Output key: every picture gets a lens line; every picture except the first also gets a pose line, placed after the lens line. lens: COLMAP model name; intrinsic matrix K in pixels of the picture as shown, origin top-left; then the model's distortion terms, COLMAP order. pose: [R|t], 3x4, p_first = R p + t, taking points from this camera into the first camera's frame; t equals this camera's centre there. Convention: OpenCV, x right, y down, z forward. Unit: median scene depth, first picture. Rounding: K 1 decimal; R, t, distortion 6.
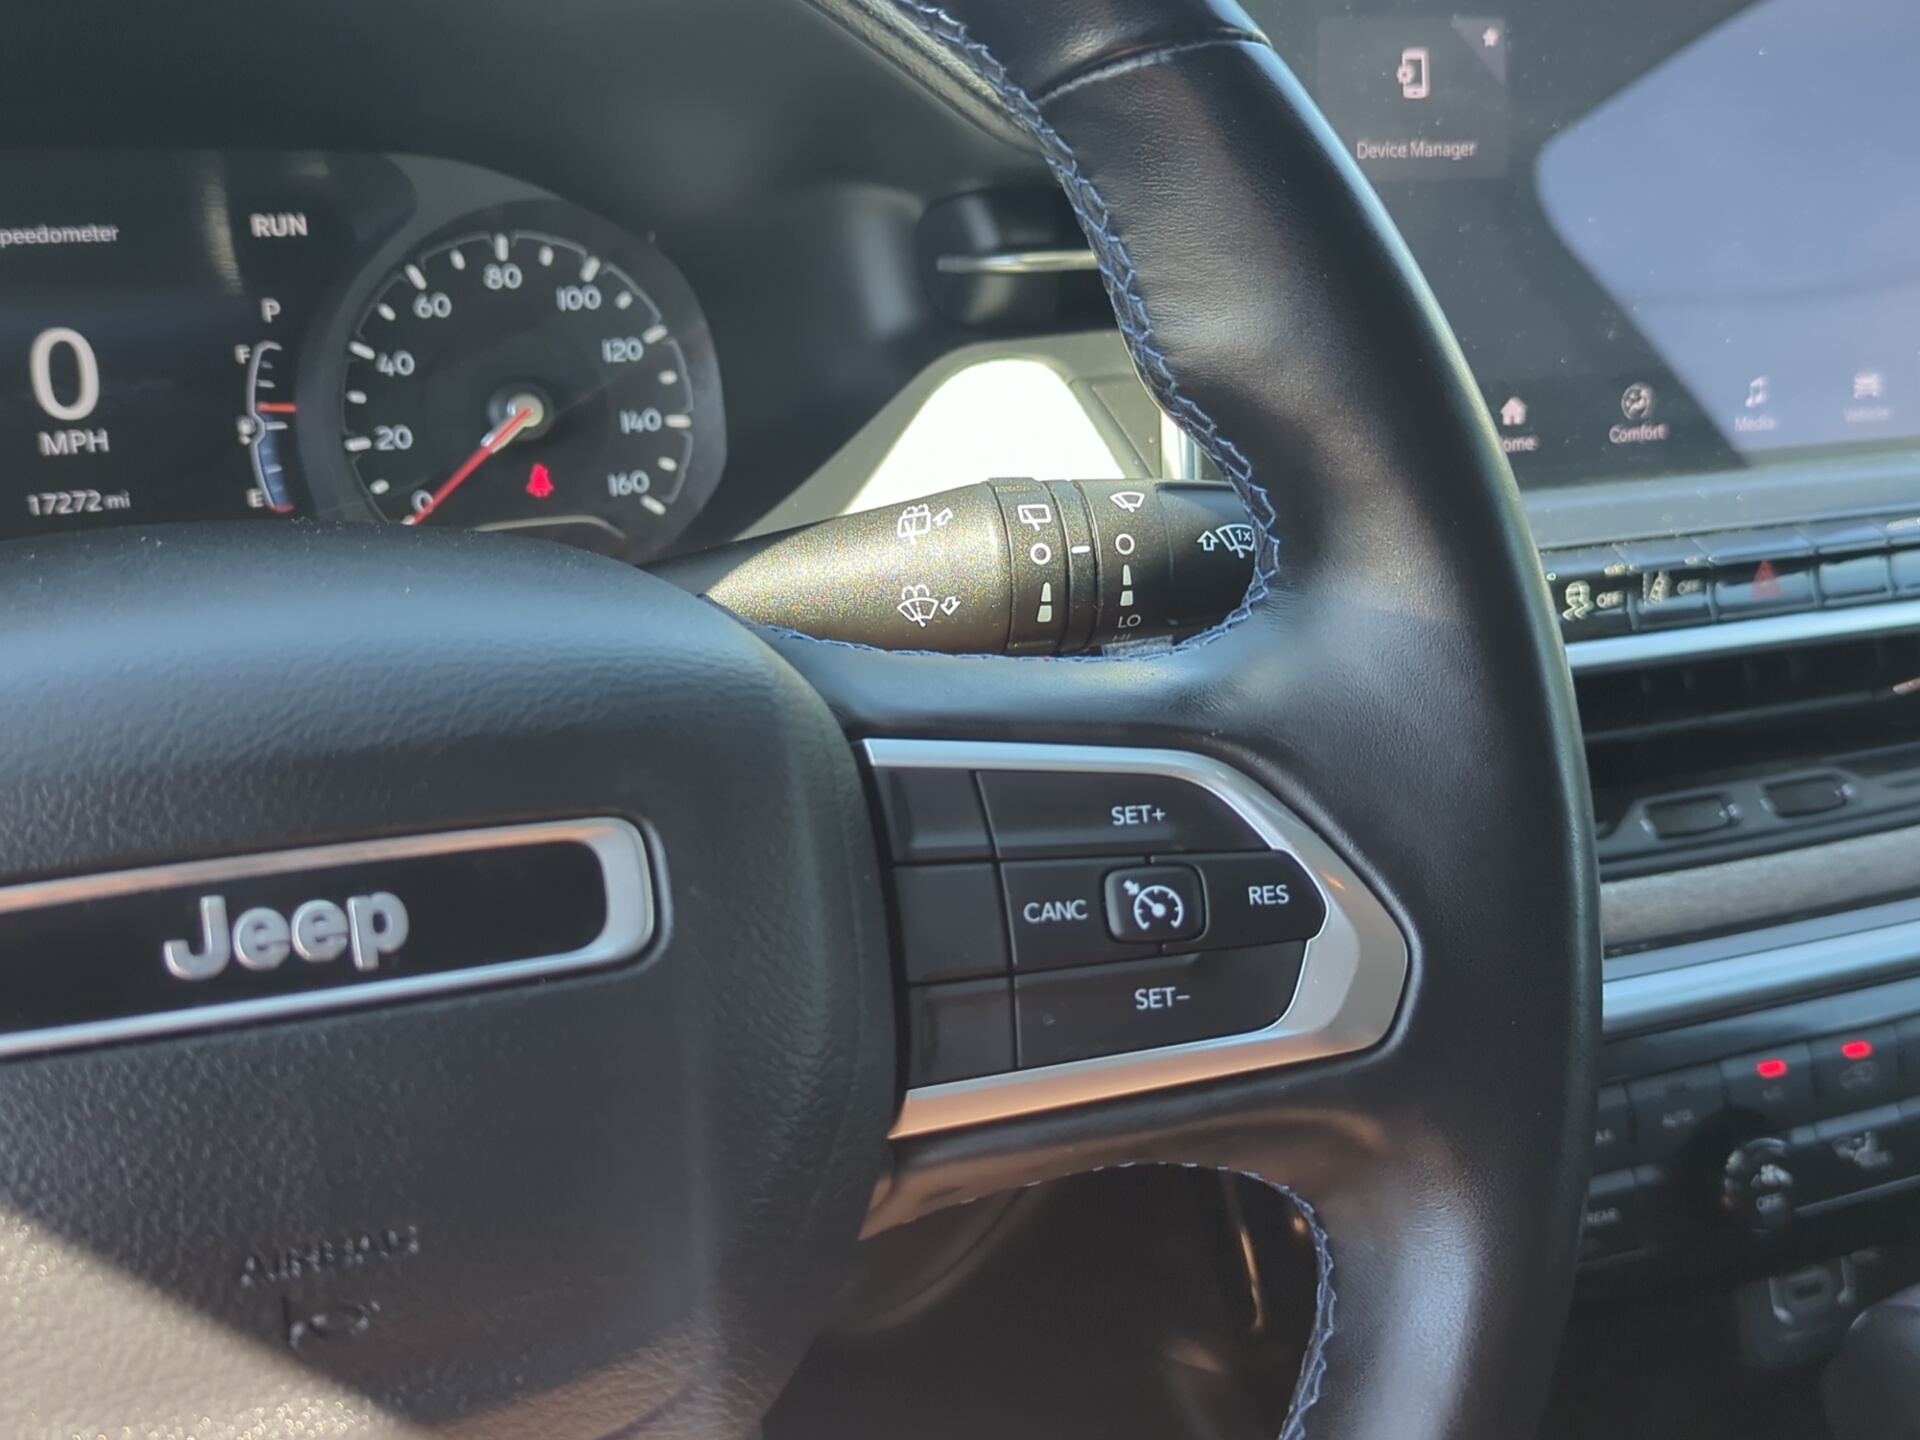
lens RADIAL K [[2376.2, 0, 986.3], [0, 2376.2, 682.1], [0, 0, 1]] dist [0.022631, 0.000000]
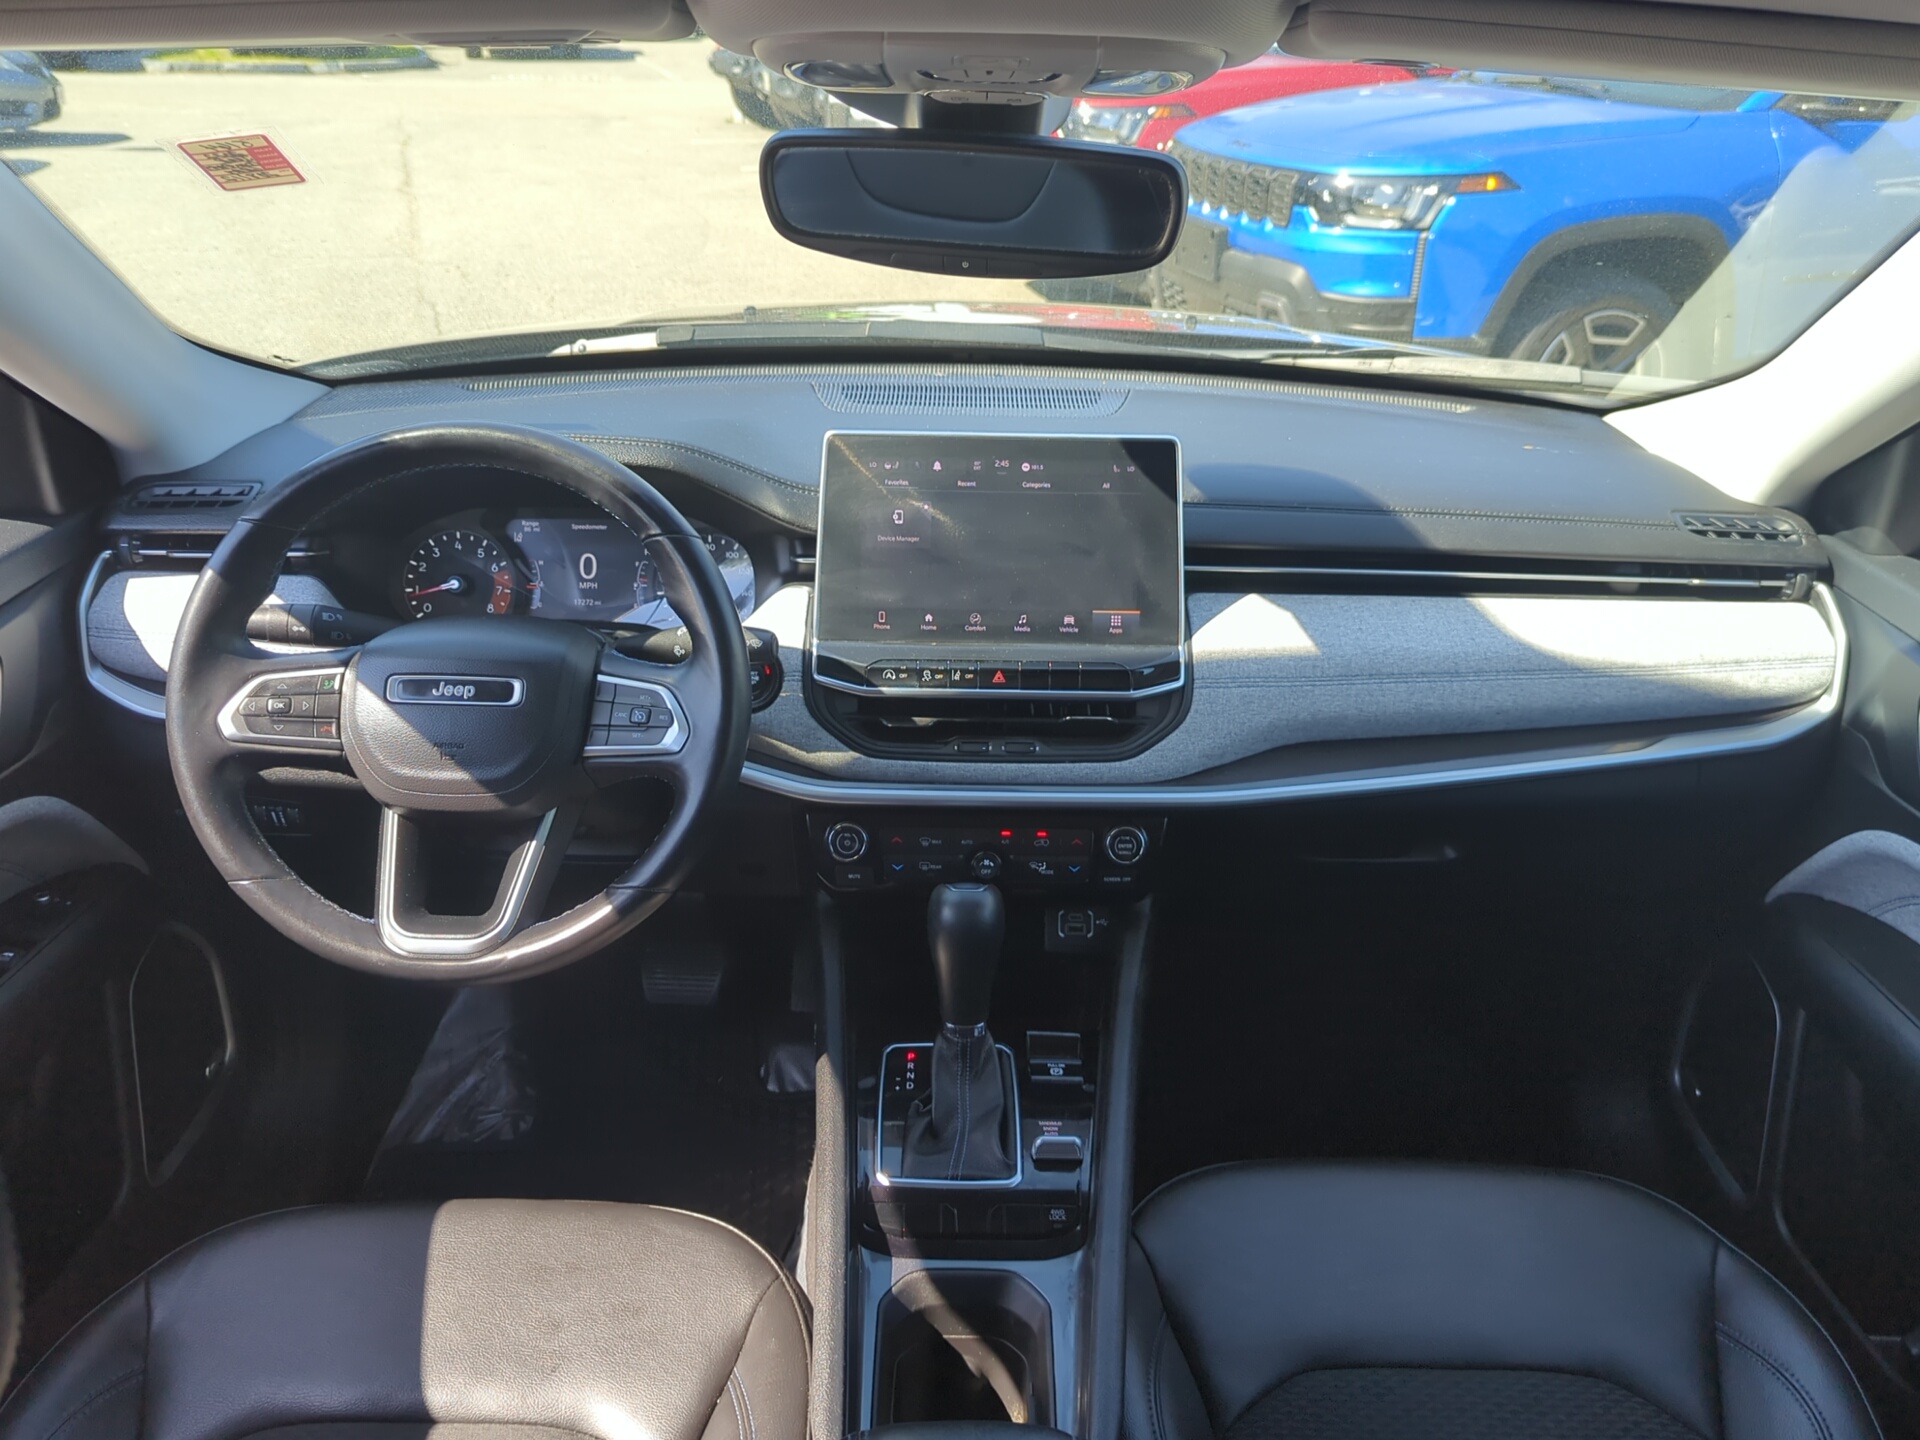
lens RADIAL K [[1558.5, 0, 991.0], [0, 1558.5, 682.9], [0, 0, 1]] dist [0.042061, -0.043041]
pose [[0.913610, 0.115245, -0.389917, 1.092470], [-0.124752, 0.992187, 0.000948, -0.034178], [0.386980, 0.047777, 0.920850, -0.905690]]
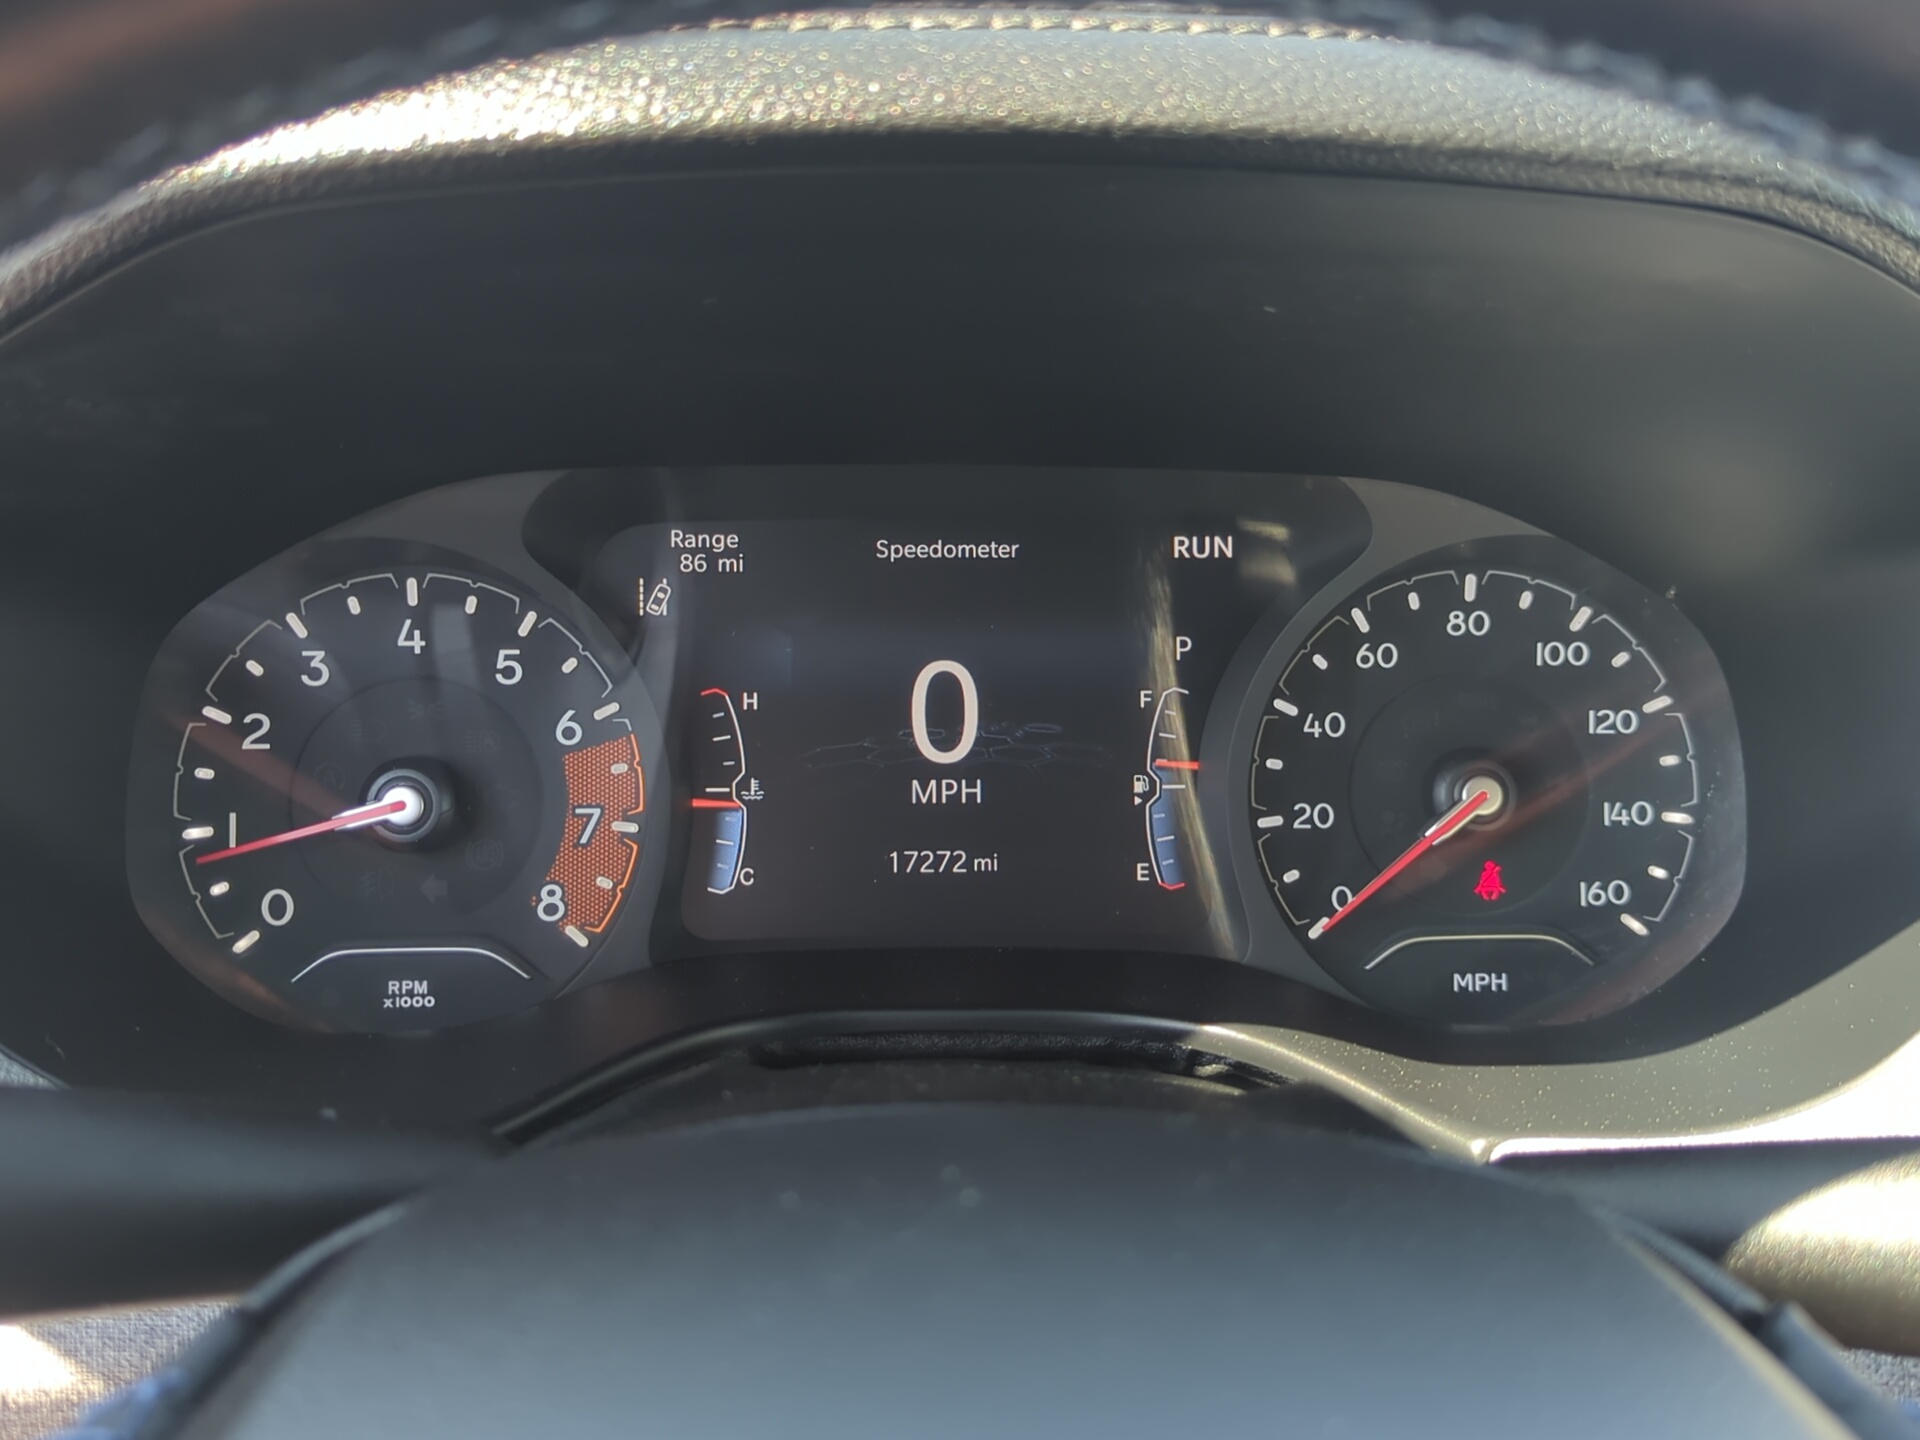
lens RADIAL K [[2188.1, 0, 967.7], [0, 2188.1, 645.1], [0, 0, 1]] dist [0.041967, 0.000000]
pose [[0.926391, 0.079127, -0.368156, -0.092254], [-0.105638, 0.993024, -0.052389, -0.112744], [0.361442, 0.087424, 0.928287, 0.274666]]
